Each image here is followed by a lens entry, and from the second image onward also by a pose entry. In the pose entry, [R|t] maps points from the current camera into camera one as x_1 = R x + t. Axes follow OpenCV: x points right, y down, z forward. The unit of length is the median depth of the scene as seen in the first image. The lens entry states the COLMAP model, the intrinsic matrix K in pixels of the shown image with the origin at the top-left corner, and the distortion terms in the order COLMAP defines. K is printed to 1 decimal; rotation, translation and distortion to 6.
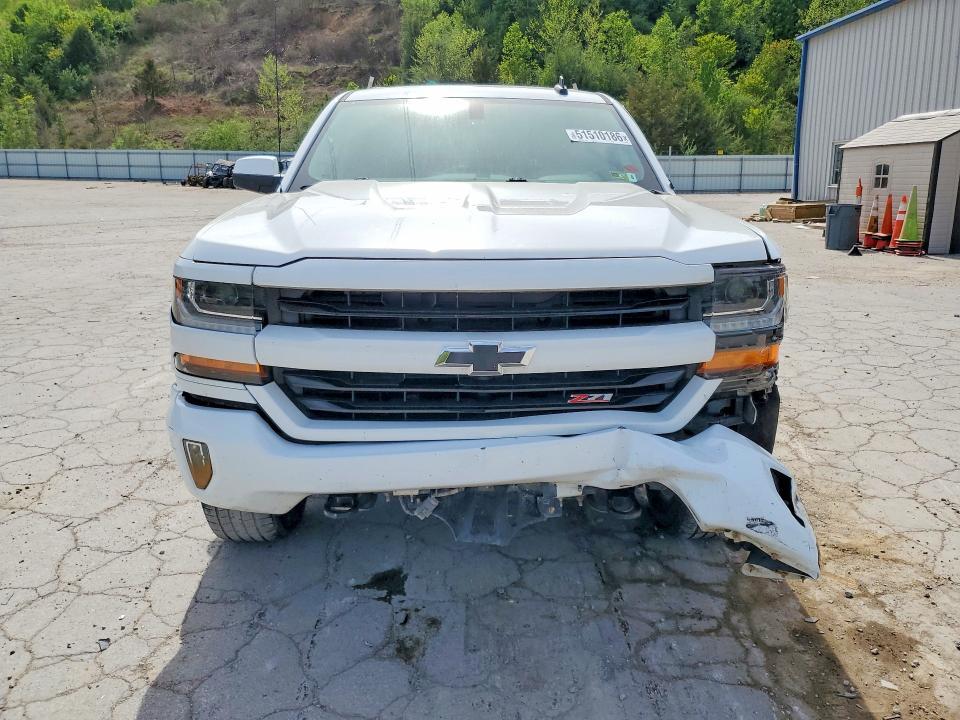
lens RADIAL K [[764.6, 0, 474.3], [0, 764.6, 356.7], [0, 0, 1]] dist [0.007488, -0.007674]
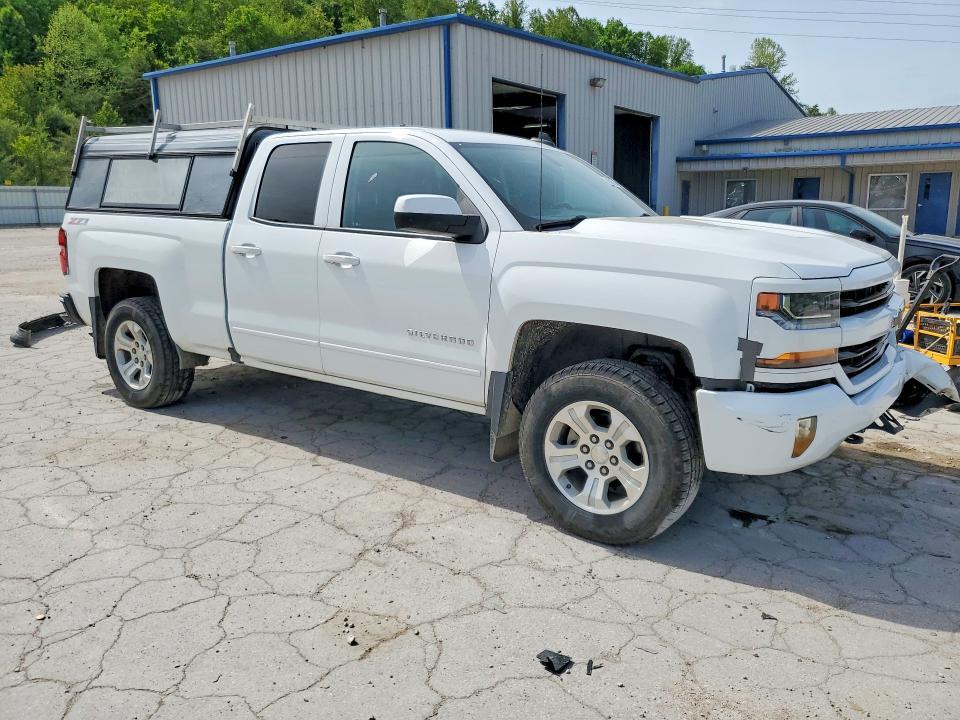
lens RADIAL K [[758.1, 0, 480.9], [0, 758.1, 363.0], [0, 0, 1]] dist [0.008178, 0.005302]
pose [[0.602719, -0.166166, 0.780461, -1.368787], [0.189075, 0.979963, 0.062627, -0.139910], [-0.775229, 0.109820, 0.622060, 0.492483]]
